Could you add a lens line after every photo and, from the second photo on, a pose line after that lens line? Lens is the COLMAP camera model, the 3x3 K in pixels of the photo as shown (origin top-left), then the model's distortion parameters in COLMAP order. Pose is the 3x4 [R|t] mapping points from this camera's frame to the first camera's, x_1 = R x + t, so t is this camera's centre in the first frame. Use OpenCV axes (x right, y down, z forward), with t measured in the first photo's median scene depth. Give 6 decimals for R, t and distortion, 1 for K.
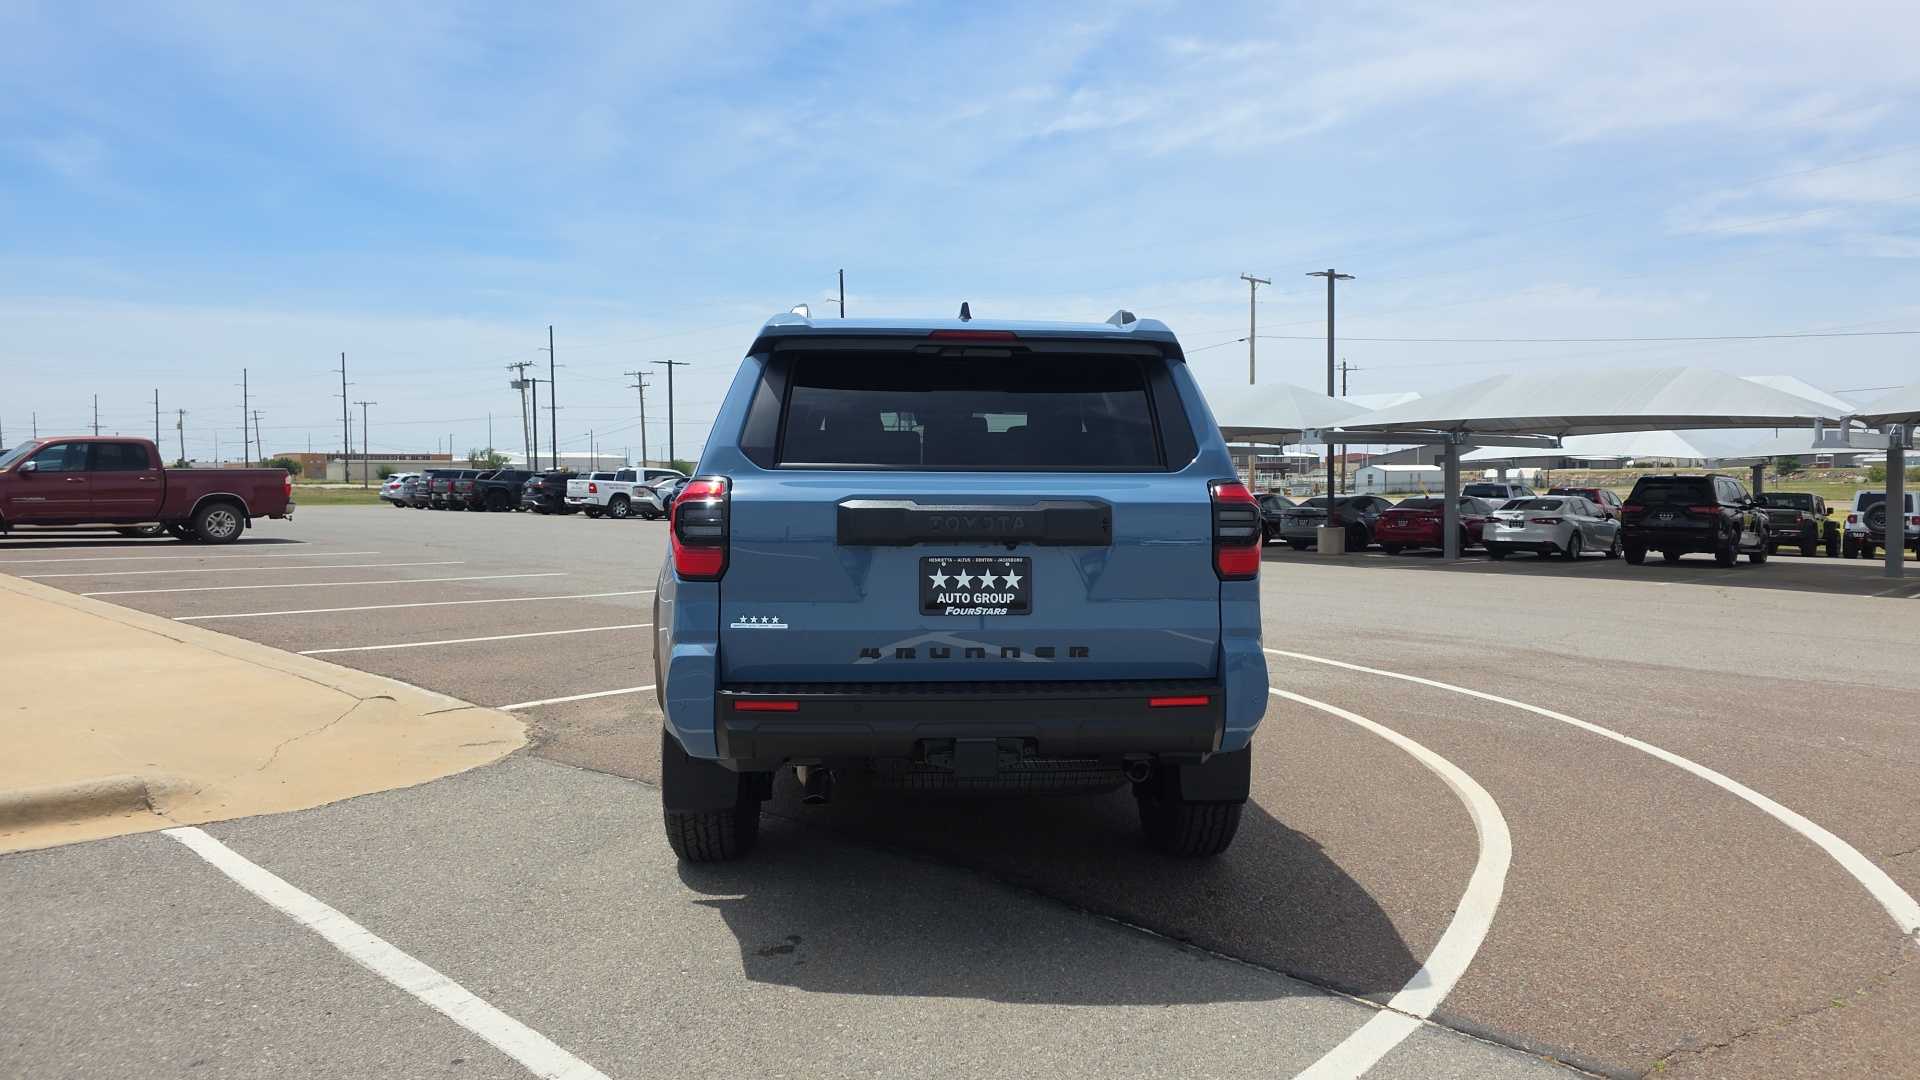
lens RADIAL K [[1309.4, 0, 960.0], [0, 1309.4, 540.0], [0, 0, 1]] dist [0.087807, -0.104831]
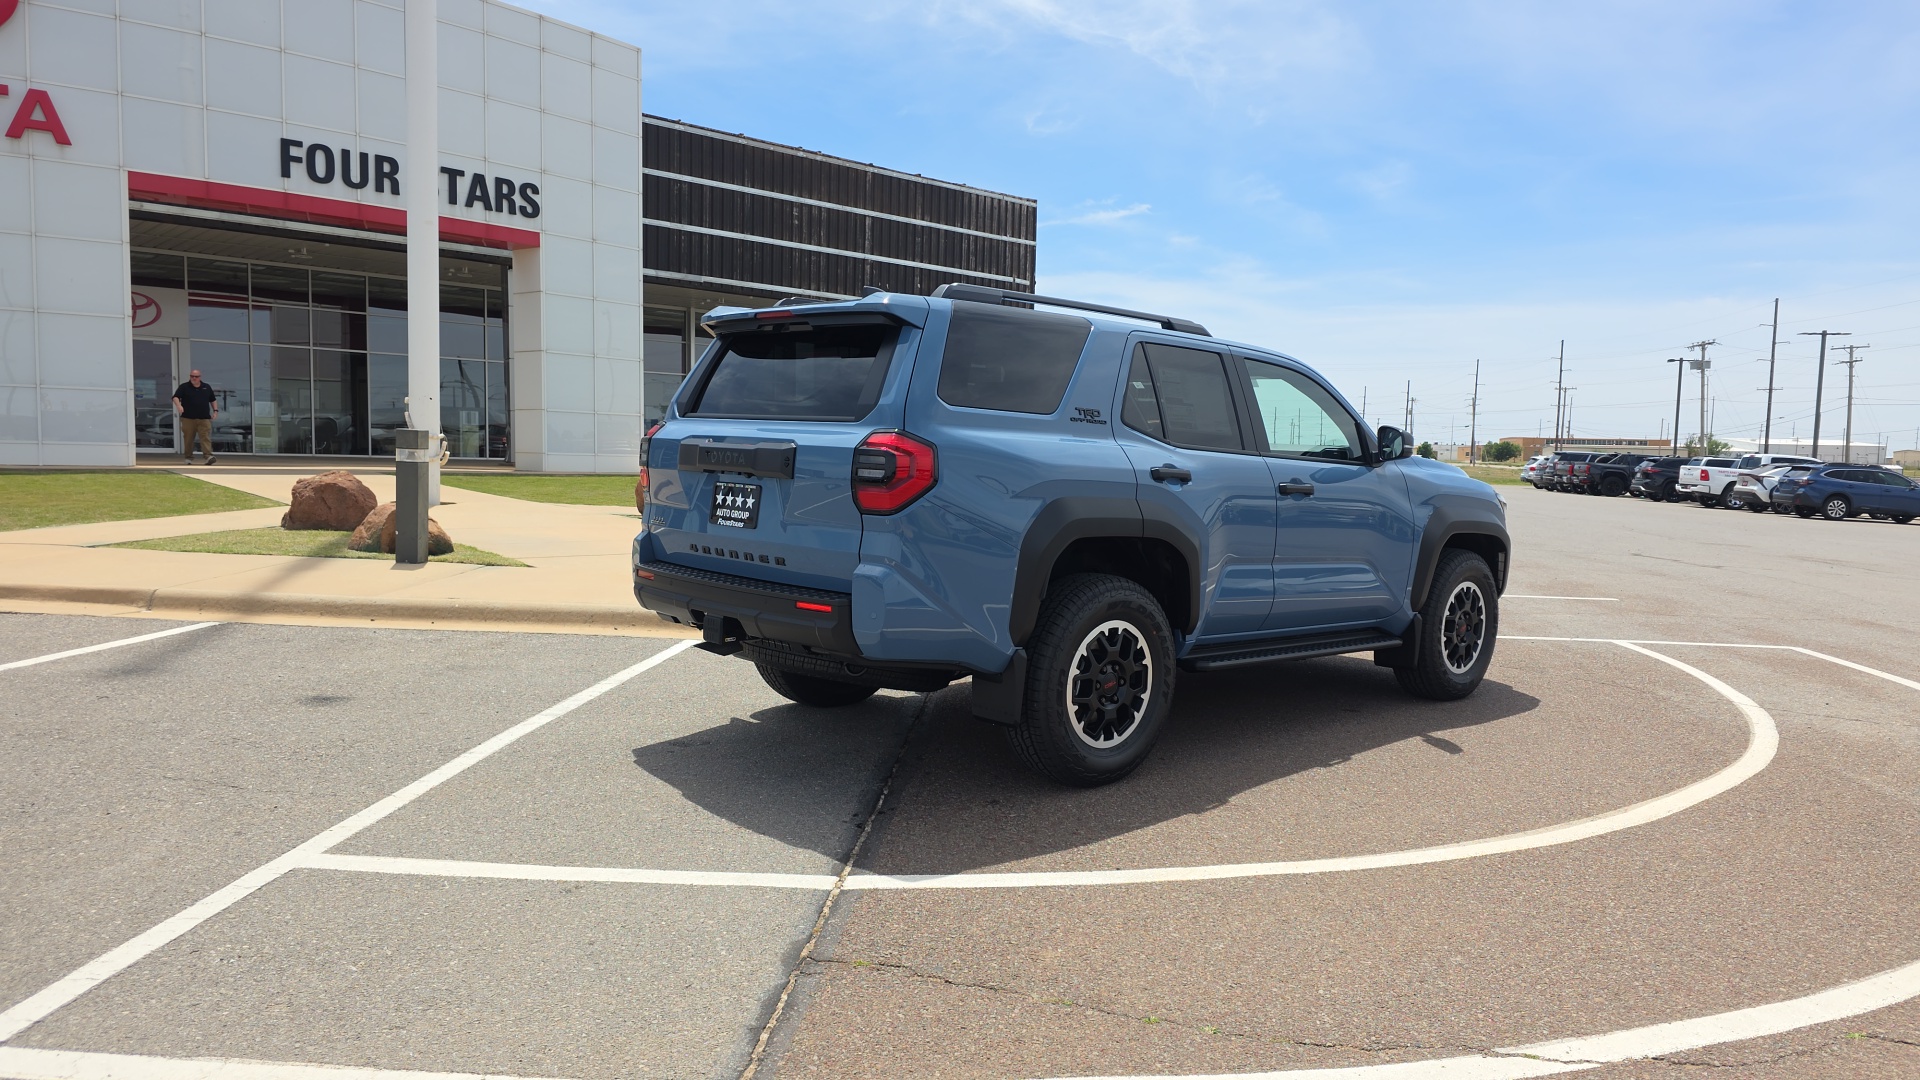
lens RADIAL K [[1253.0, 0, 962.6], [0, 1253.0, 602.1], [0, 0, 1]] dist [0.057789, -0.051553]
pose [[0.637453, 0.115923, -0.761719, 1.124624], [-0.067266, 0.993215, 0.094861, -0.003831], [0.767547, -0.009232, 0.640926, 0.337332]]
